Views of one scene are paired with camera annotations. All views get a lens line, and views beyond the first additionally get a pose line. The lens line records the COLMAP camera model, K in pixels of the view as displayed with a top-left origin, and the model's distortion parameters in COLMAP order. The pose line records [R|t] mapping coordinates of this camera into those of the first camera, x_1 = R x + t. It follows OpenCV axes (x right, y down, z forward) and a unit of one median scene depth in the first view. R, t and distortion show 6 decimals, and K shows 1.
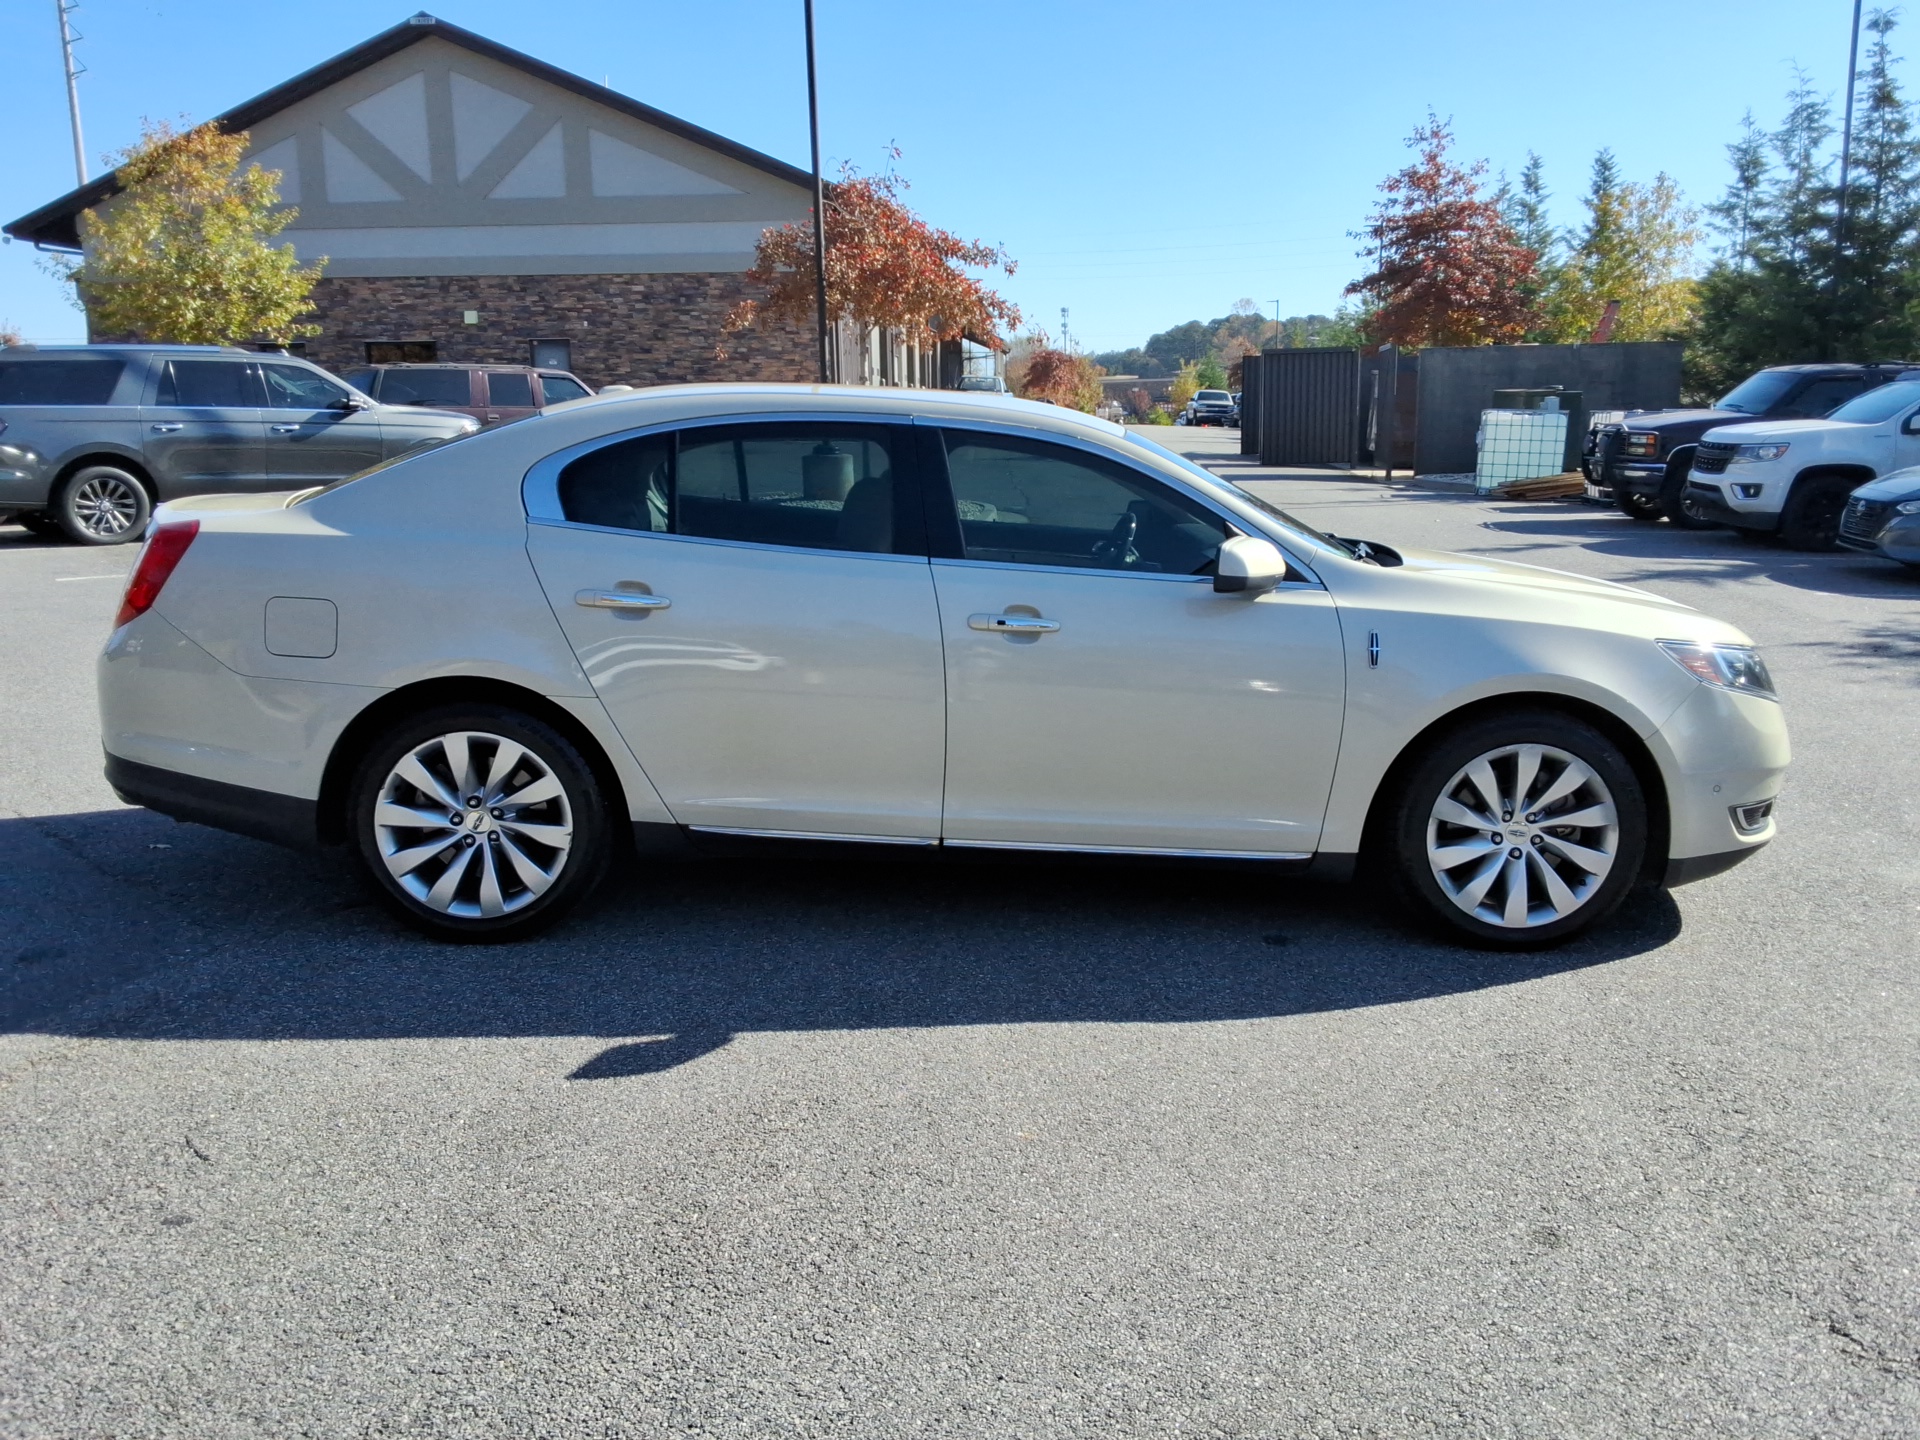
lens RADIAL K [[1567.2, 0, 974.9], [0, 1567.2, 666.6], [0, 0, 1]] dist [0.104710, -0.178477]
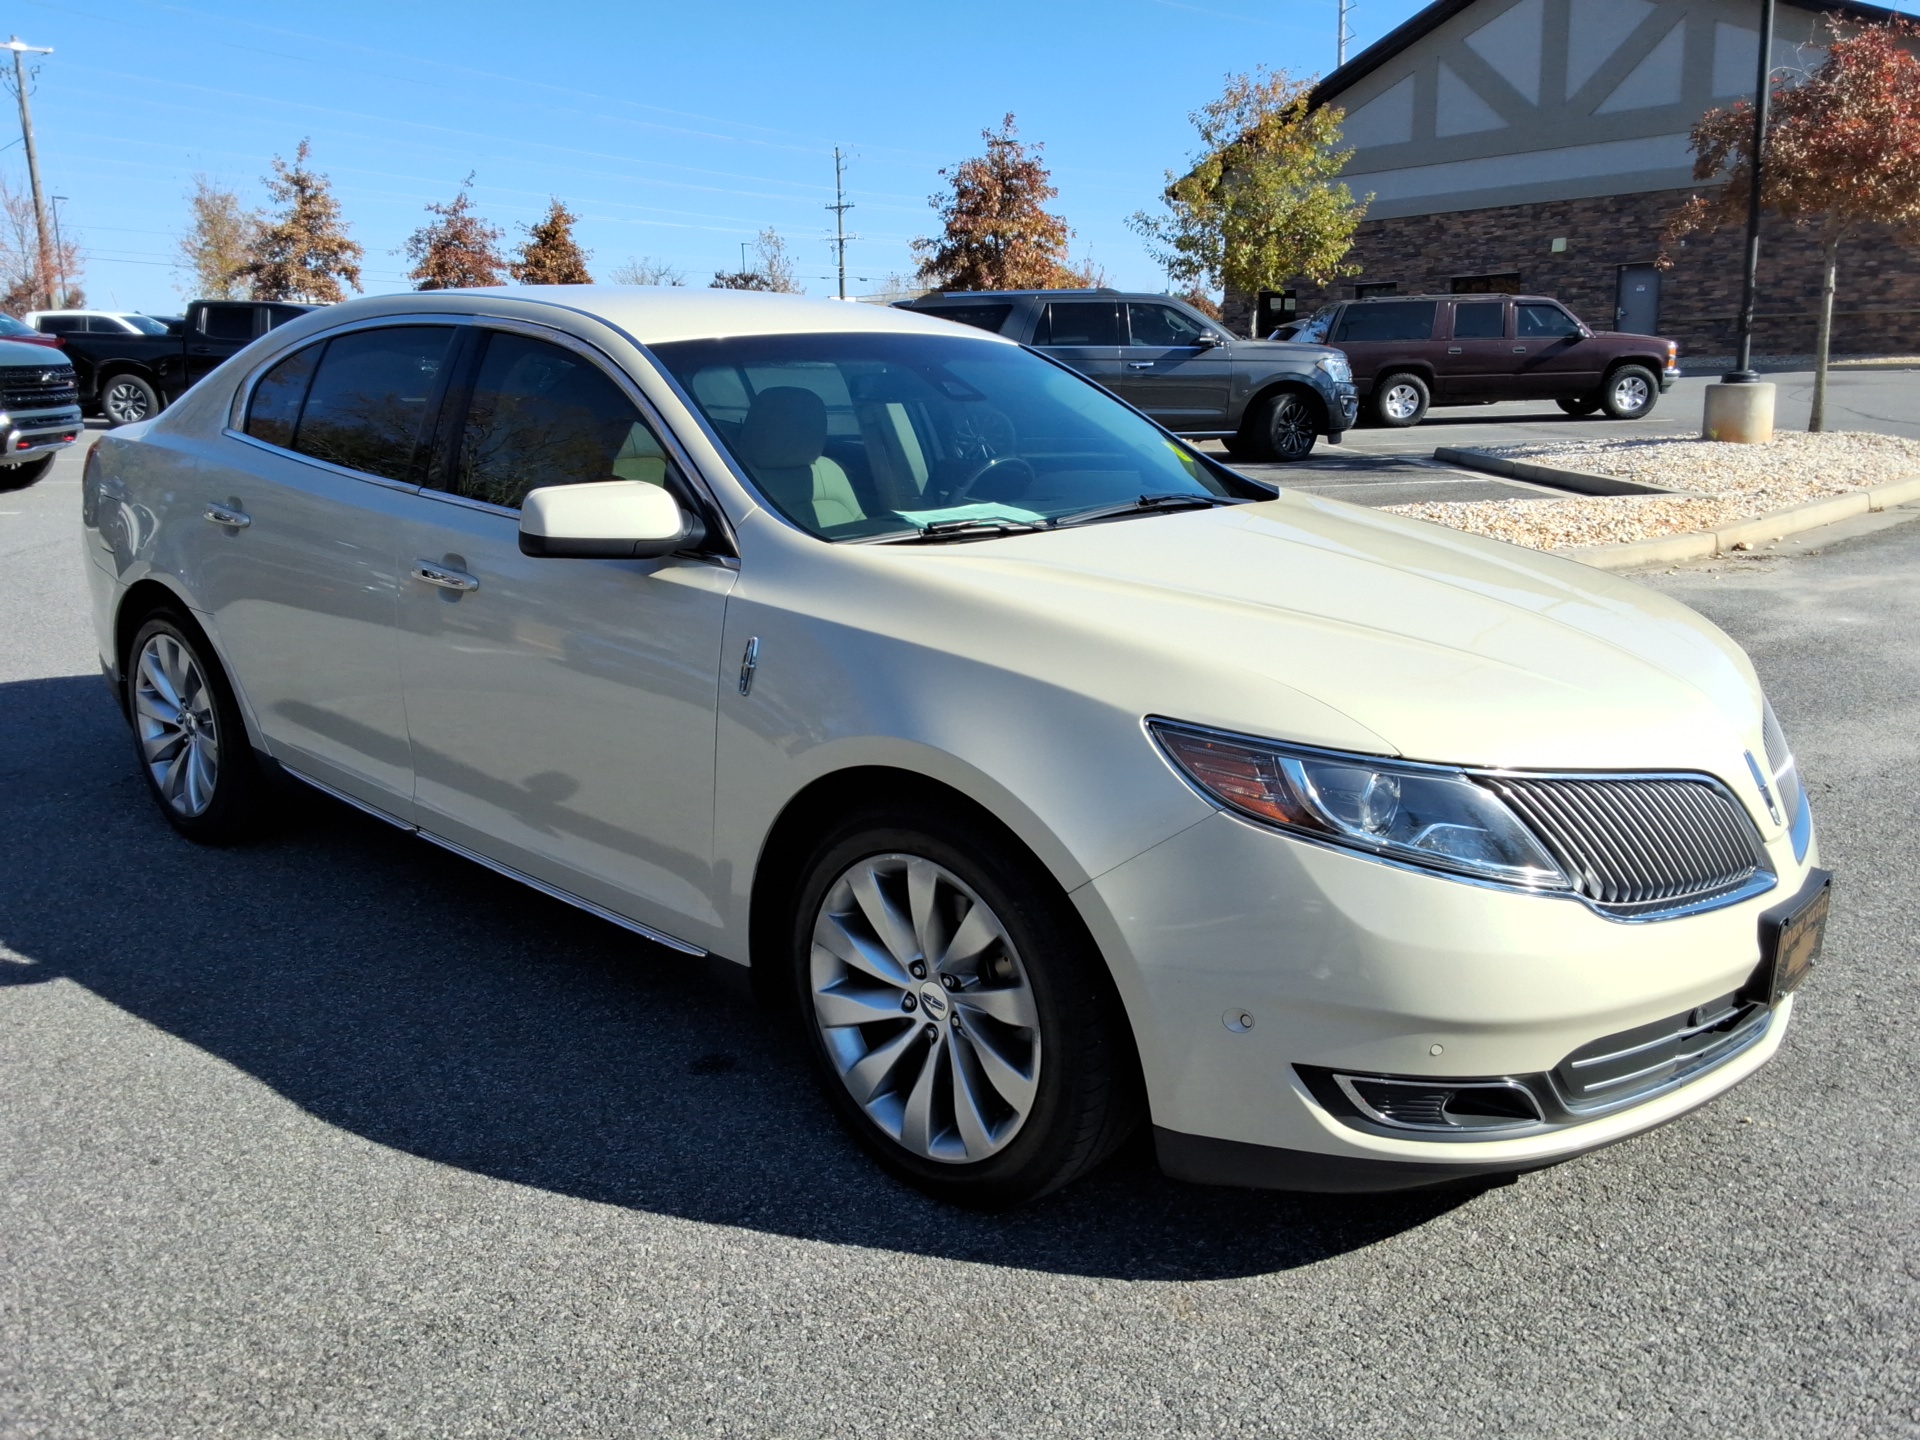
lens RADIAL K [[1567.2, 0, 974.9], [0, 1567.2, 666.6], [0, 0, 1]] dist [0.104710, -0.178477]
pose [[0.729204, 0.121022, -0.673510, 0.095165], [-0.095968, 0.992596, 0.074454, -0.008596], [0.677533, 0.010344, 0.735419, 0.073187]]
